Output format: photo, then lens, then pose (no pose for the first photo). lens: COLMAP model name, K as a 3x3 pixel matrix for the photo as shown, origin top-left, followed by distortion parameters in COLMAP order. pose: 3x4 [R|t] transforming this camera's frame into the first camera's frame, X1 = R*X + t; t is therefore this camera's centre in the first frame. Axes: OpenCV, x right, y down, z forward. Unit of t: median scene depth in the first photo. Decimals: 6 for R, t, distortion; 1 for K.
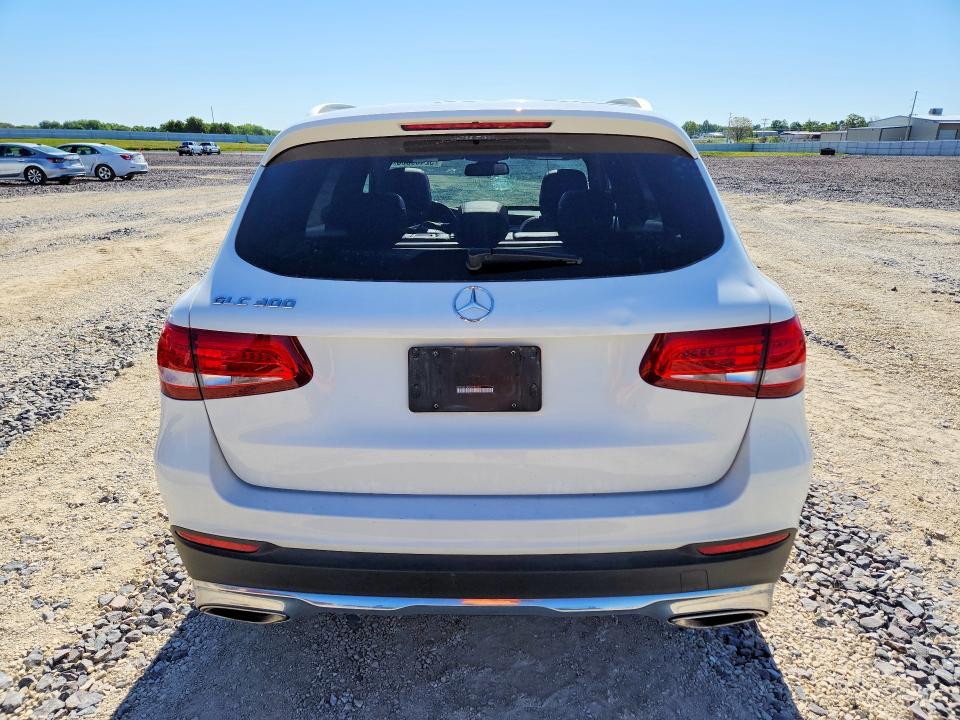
lens RADIAL K [[653.8, 0, 480.0], [0, 653.8, 360.0], [0, 0, 1]] dist [-0.002489, -0.003023]
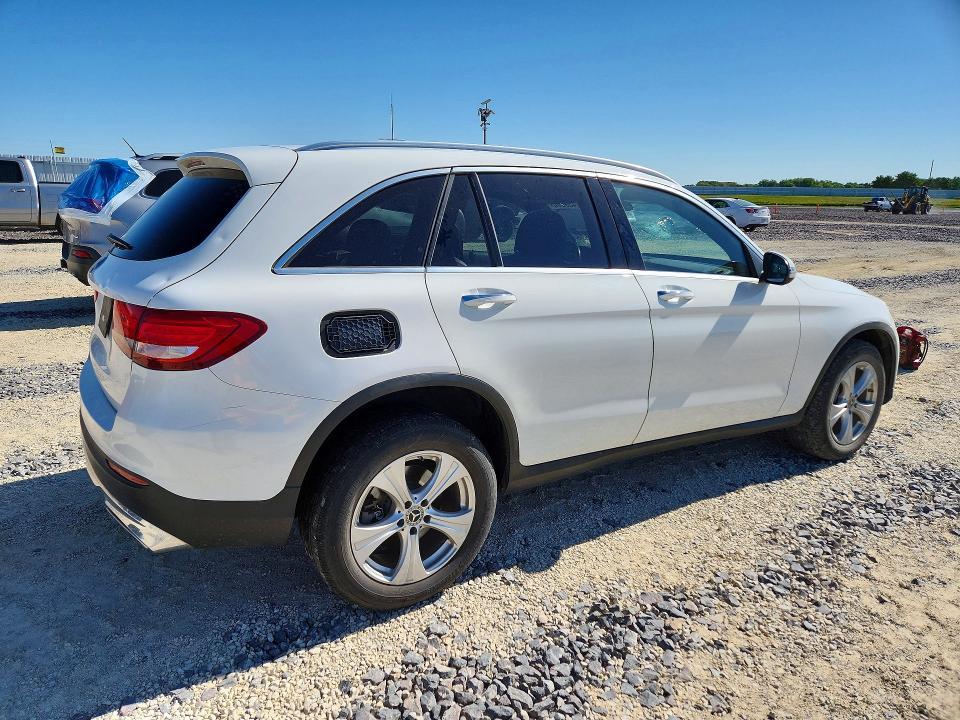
lens RADIAL K [[653.8, 0, 480.0], [0, 653.8, 360.0], [0, 0, 1]] dist [-0.002489, -0.003023]
pose [[0.567749, 0.194181, -0.799972, 0.113231], [-0.257007, 0.965018, 0.051843, -0.012594], [0.782054, 0.176164, 0.597794, 0.045001]]
